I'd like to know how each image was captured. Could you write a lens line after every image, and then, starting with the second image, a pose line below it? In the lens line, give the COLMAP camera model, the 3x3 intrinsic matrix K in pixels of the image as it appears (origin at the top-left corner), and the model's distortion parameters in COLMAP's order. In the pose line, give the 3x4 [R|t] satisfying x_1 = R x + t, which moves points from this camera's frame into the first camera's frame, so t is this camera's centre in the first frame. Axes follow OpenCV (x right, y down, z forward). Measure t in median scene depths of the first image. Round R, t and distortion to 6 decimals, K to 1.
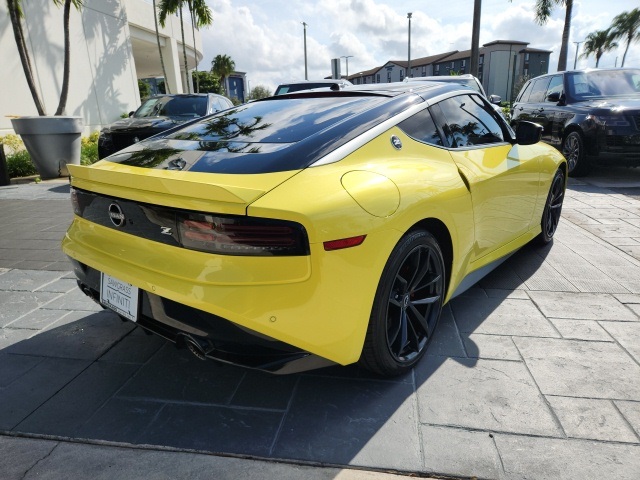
lens RADIAL K [[431.7, 0, 311.7], [0, 431.7, 239.7], [0, 0, 1]] dist [0.074862, -0.068874]
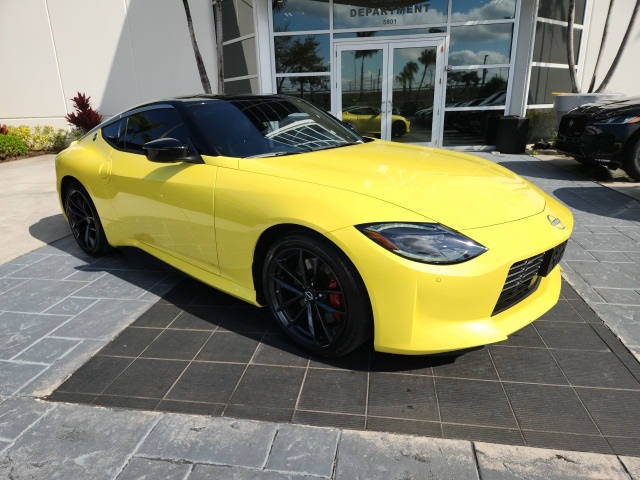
lens RADIAL K [[422.9, 0, 313.8], [0, 422.9, 247.3], [0, 0, 1]] dist [0.071084, -0.064509]
pose [[0.006187, 0.343315, -0.939200, 1.669168], [-0.245895, 0.910902, 0.331351, -0.506176], [0.969277, 0.228894, 0.090055, 1.481061]]
